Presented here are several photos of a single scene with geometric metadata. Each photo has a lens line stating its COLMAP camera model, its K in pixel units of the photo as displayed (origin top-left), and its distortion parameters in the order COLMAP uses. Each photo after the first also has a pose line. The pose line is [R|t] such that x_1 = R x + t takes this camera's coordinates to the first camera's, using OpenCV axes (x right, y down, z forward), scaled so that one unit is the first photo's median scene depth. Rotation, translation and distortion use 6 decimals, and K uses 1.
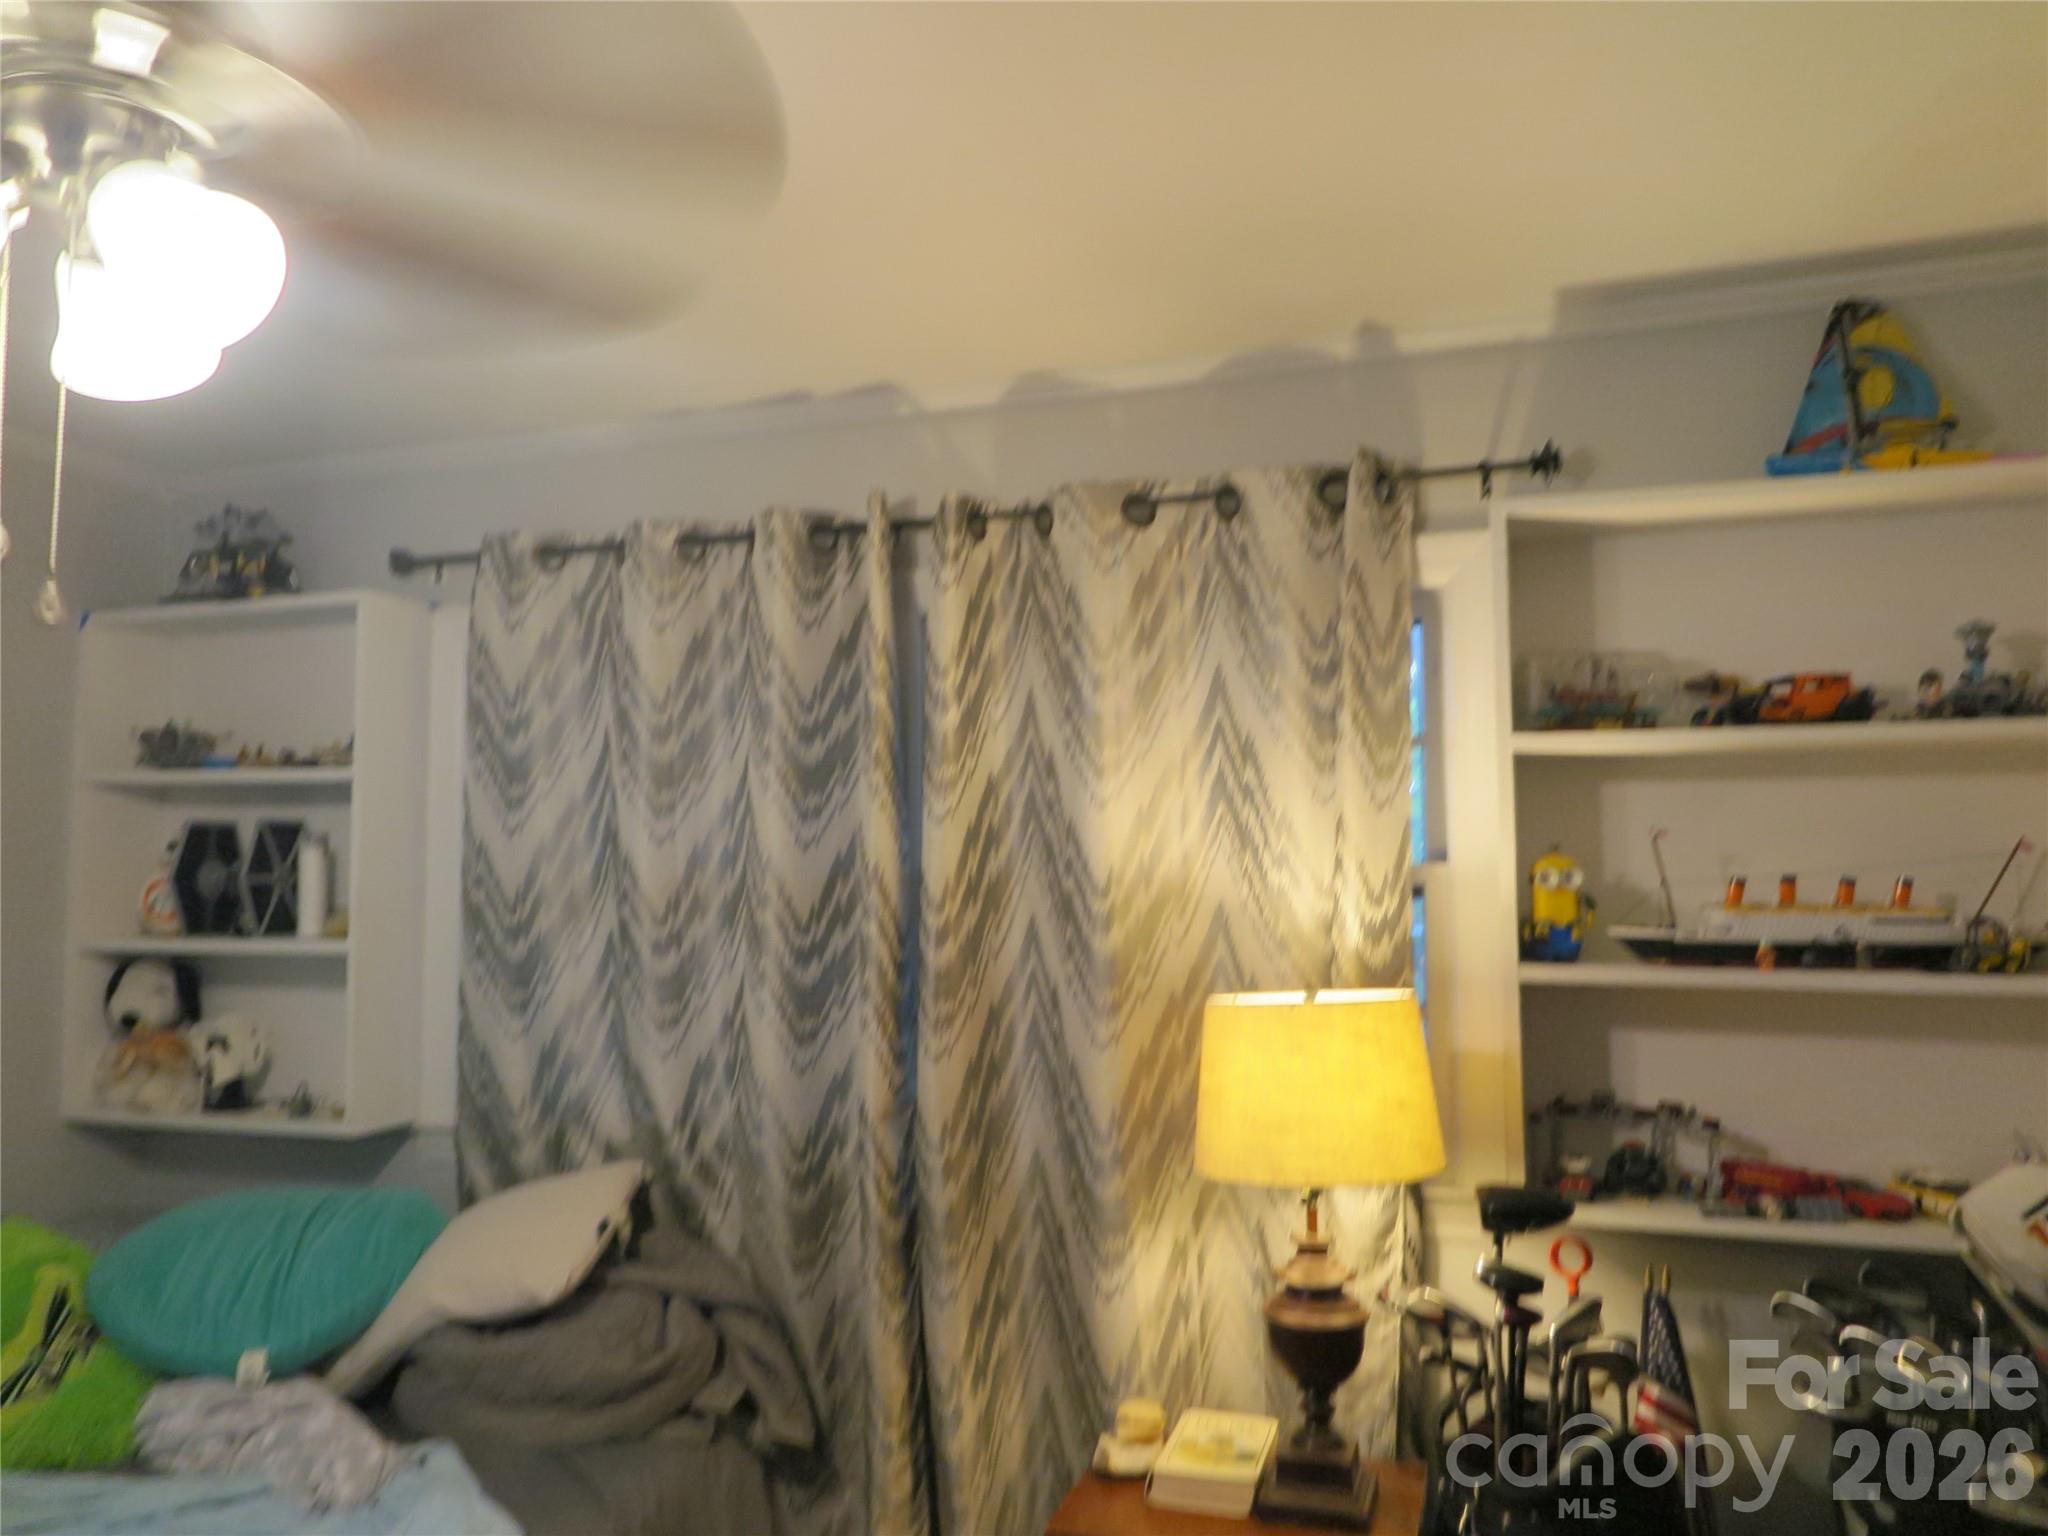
lens RADIAL K [[1470.5, 0, 1021.3], [0, 1470.5, 771.9], [0, 0, 1]] dist [-0.009077, 0.001212]
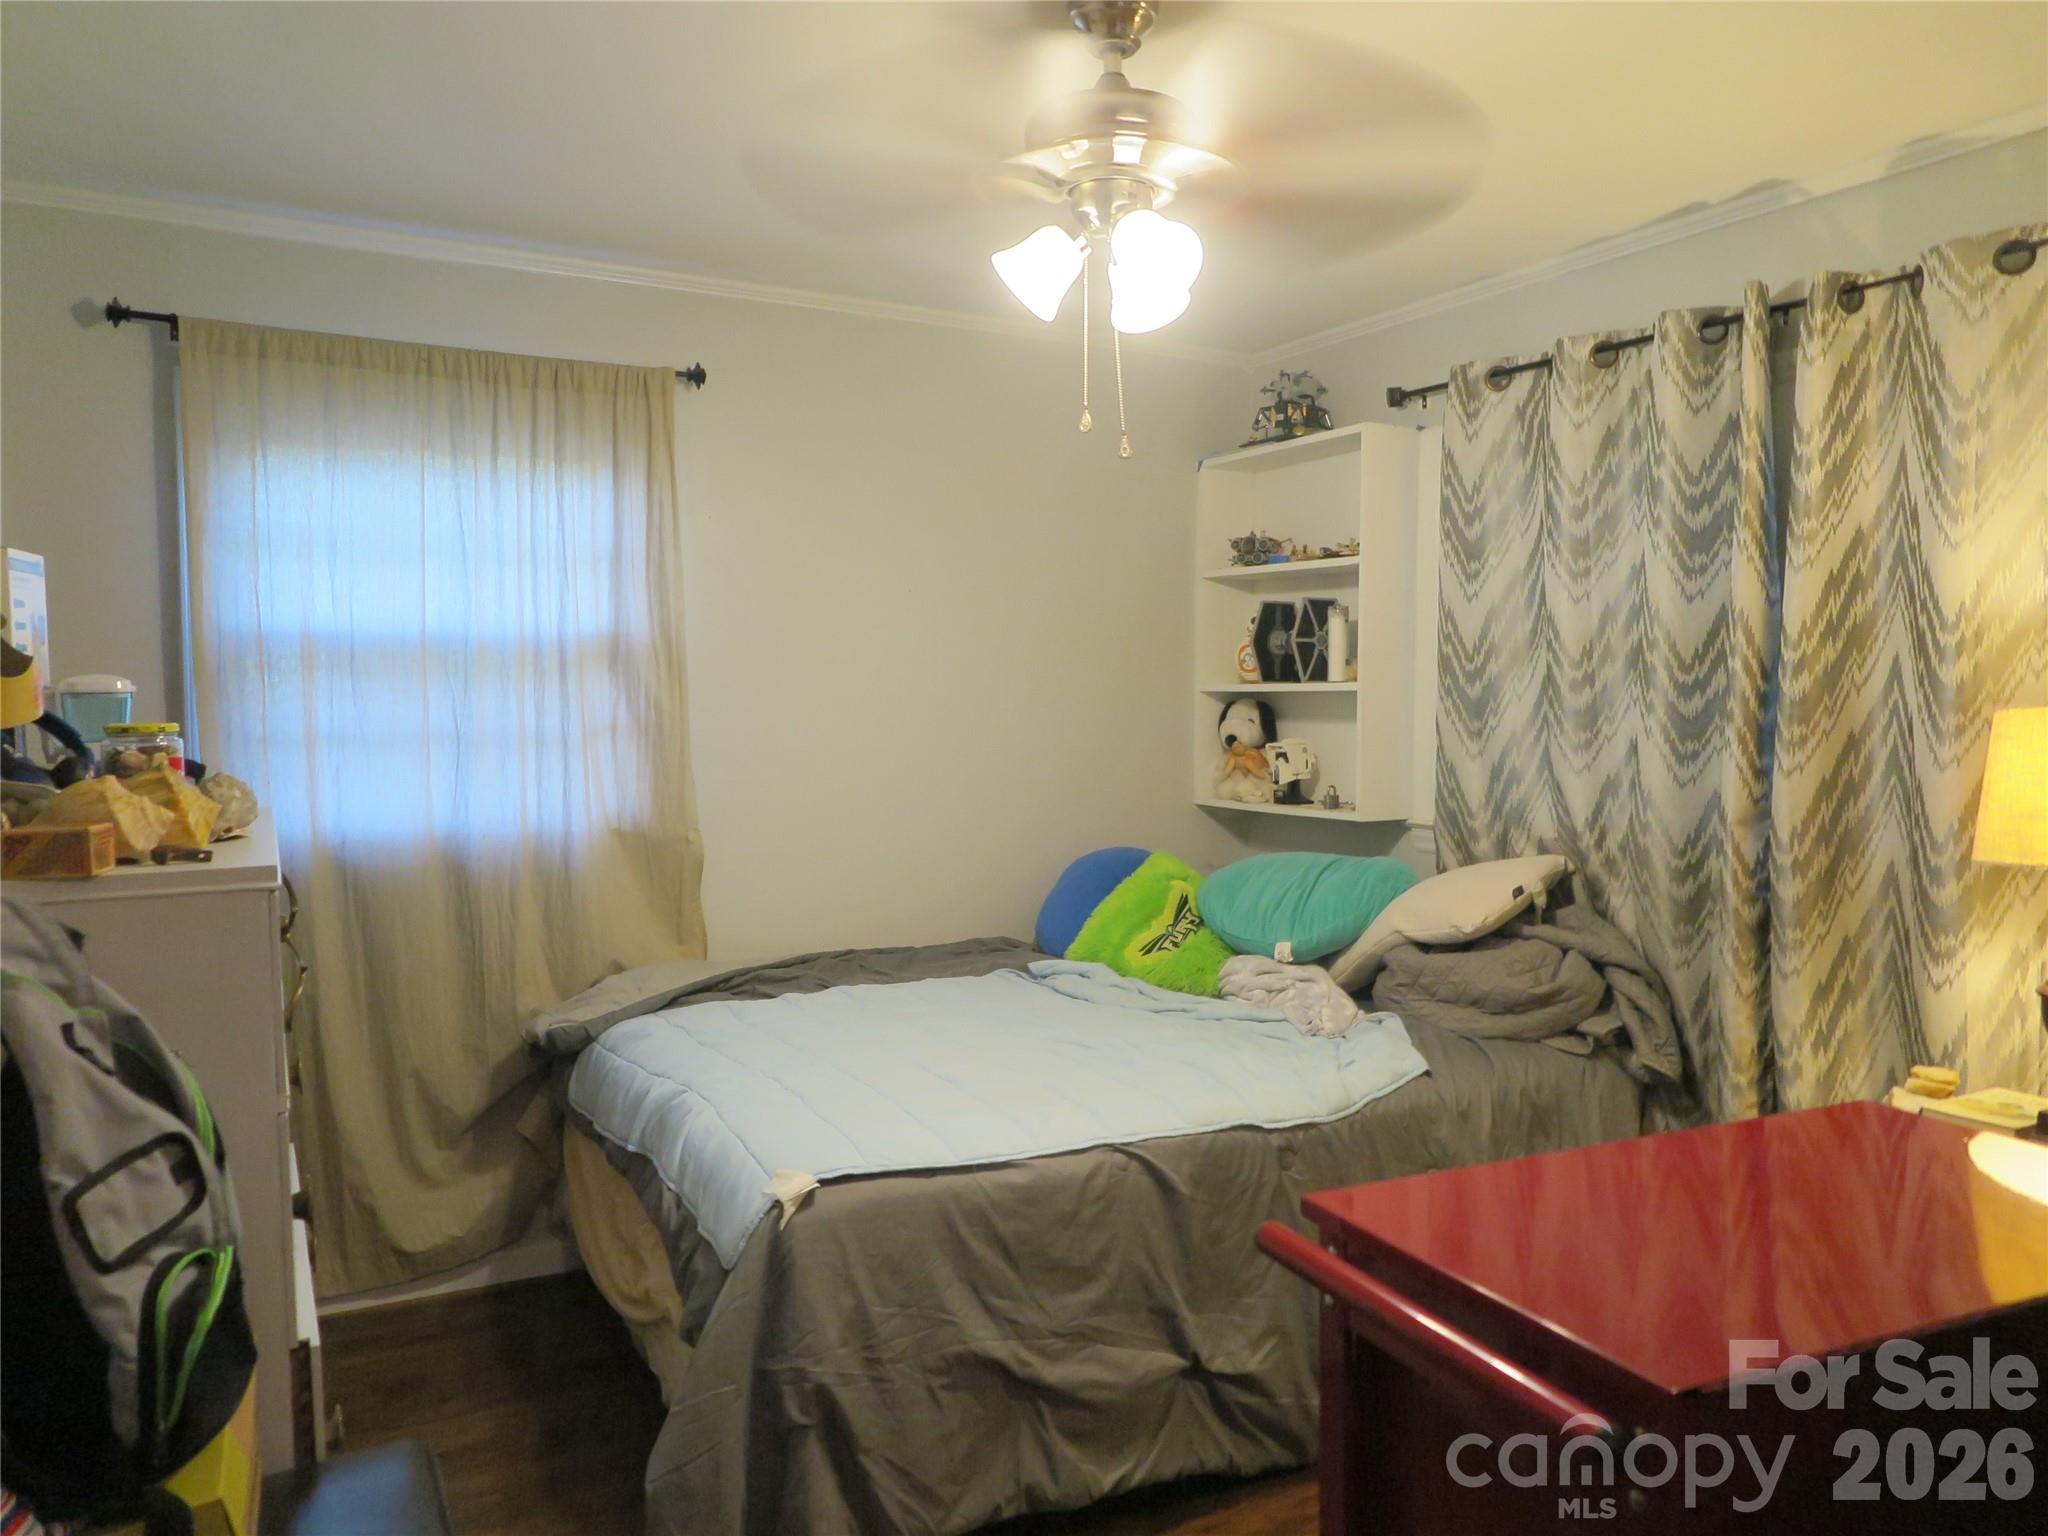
lens RADIAL K [[1470.5, 0, 1030.2], [0, 1470.5, 761.3], [0, 0, 1]] dist [-0.009077, 0.001212]
pose [[0.738668, 0.038340, -0.672978, 0.267008], [0.037996, 0.994425, 0.098358, 0.045230], [0.672998, -0.098224, 0.733093, -0.245416]]
